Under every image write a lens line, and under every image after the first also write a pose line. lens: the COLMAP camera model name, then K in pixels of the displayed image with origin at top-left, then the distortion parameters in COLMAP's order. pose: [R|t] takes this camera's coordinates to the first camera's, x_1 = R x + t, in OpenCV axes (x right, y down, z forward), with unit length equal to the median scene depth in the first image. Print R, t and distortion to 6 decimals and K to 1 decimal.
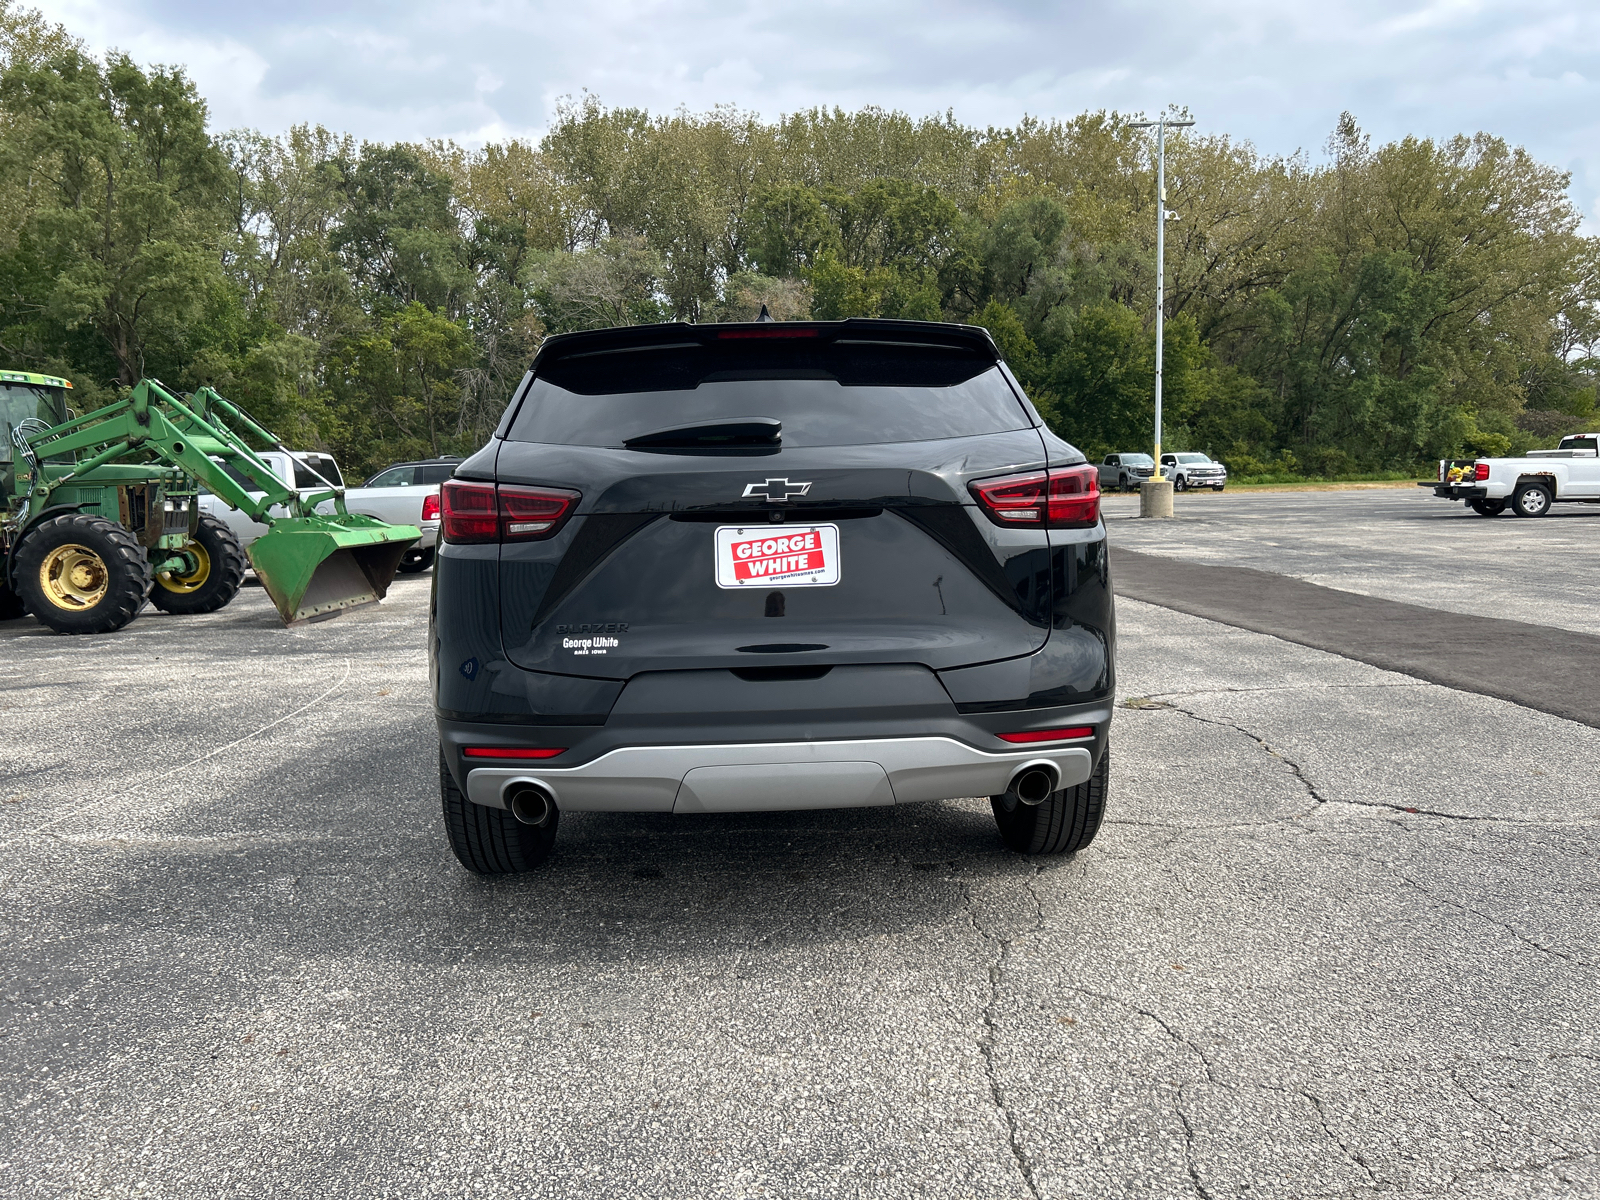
lens RADIAL K [[1196.9, 0, 800.0], [0, 1196.9, 600.0], [0, 0, 1]] dist [0.045924, -0.052652]
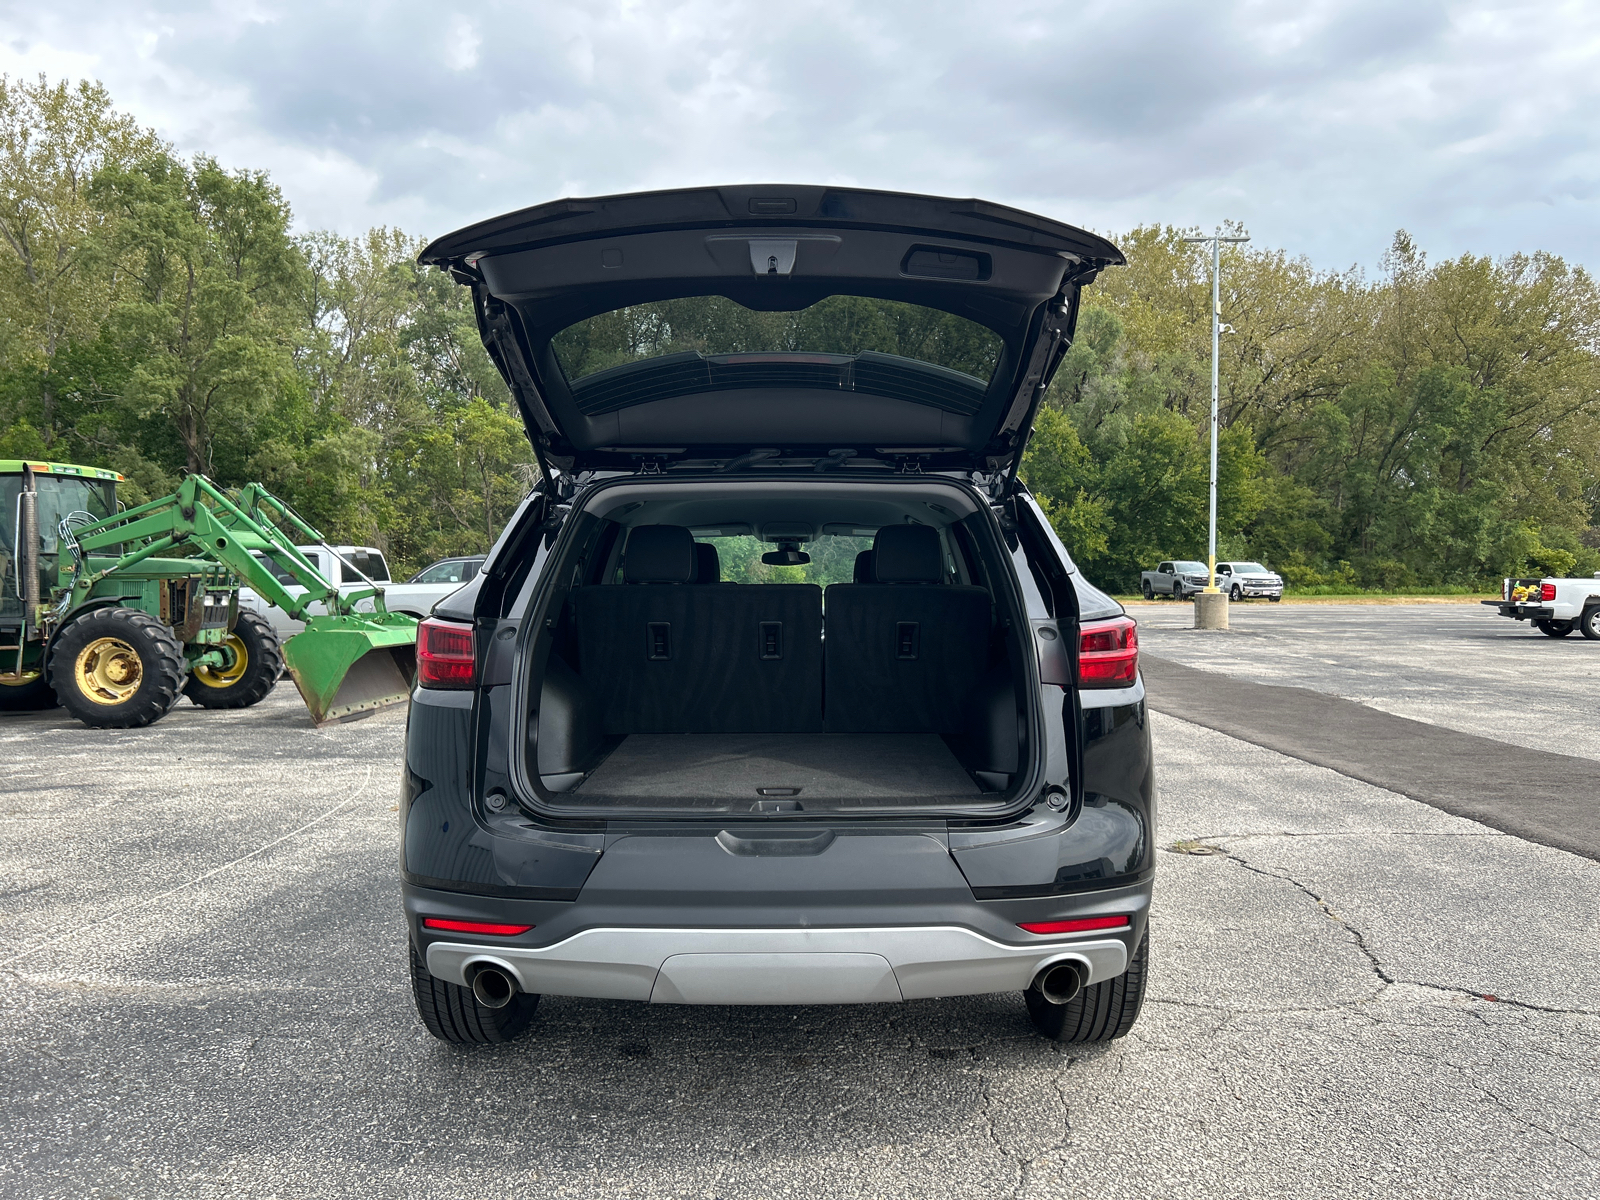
lens RADIAL K [[1198.3, 0, 814.1], [0, 1198.3, 605.7], [0, 0, 1]] dist [0.046904, -0.051192]
pose [[0.999202, 0.024340, -0.031668, 0.001996], [-0.026682, 0.996770, -0.075742, -0.002816], [0.029722, 0.076526, 0.996624, 0.005047]]
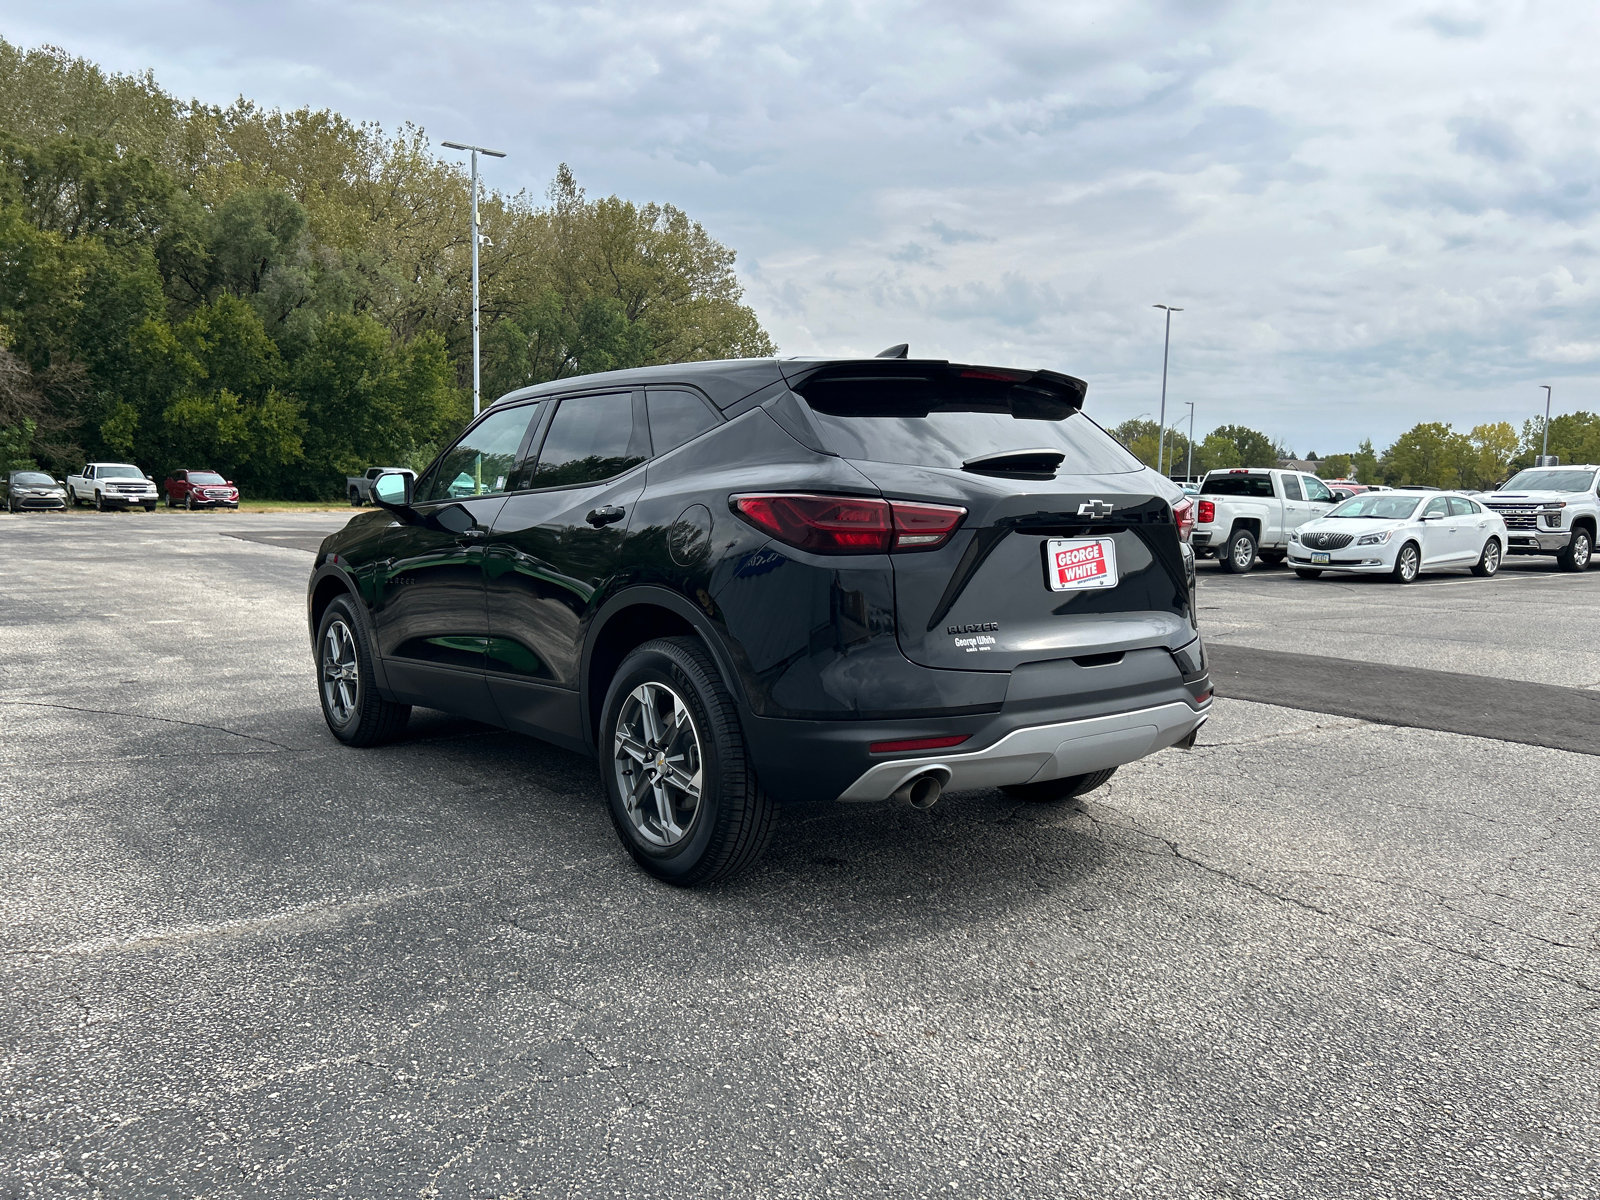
lens RADIAL K [[1191.6, 0, 800.0], [0, 1191.6, 600.0], [0, 0, 1]] dist [0.063036, -0.051975]
pose [[0.808000, -0.022733, 0.588743, -0.053518], [0.030376, 0.999534, -0.003094, -0.000259], [-0.588398, 0.020383, 0.808314, 0.010008]]
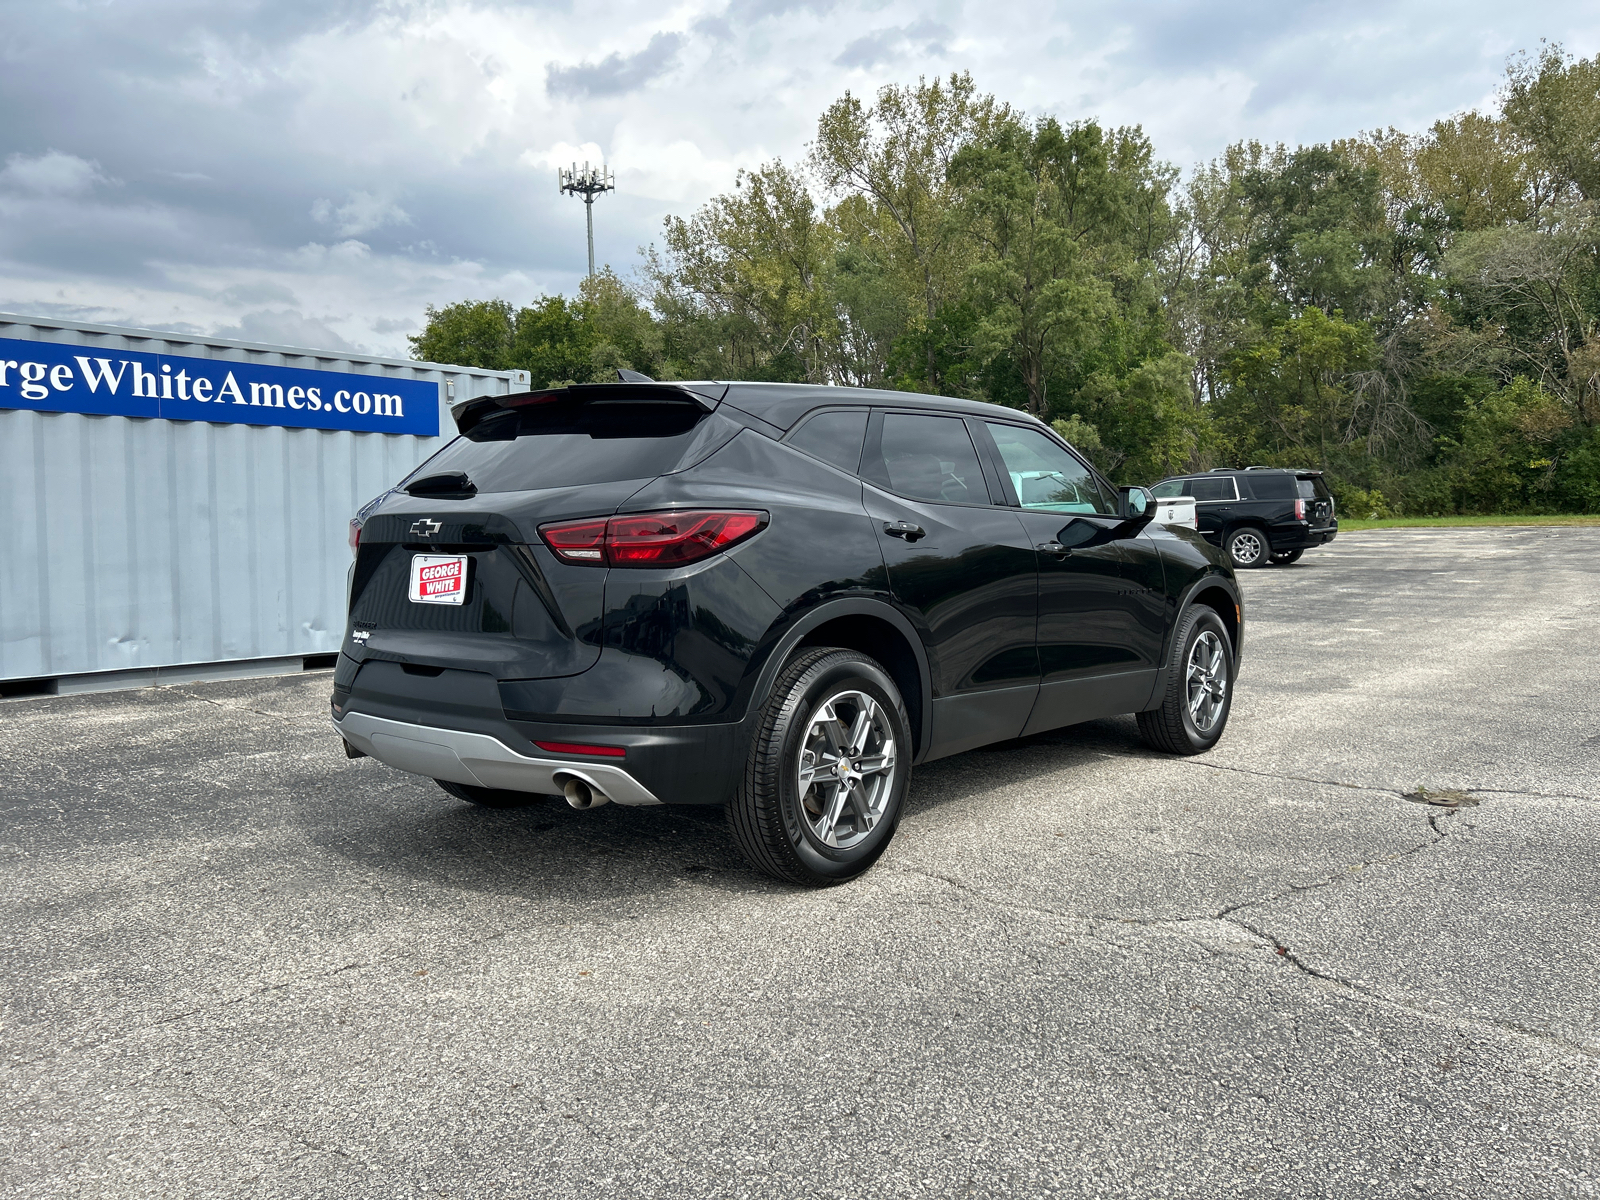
lens RADIAL K [[1196.9, 0, 800.0], [0, 1196.9, 600.0], [0, 0, 1]] dist [0.045924, -0.052652]
pose [[0.734373, 0.060900, -0.676009, 0.062737], [-0.065734, 0.997666, 0.018468, -0.003514], [0.675556, 0.030875, 0.736662, 0.017170]]
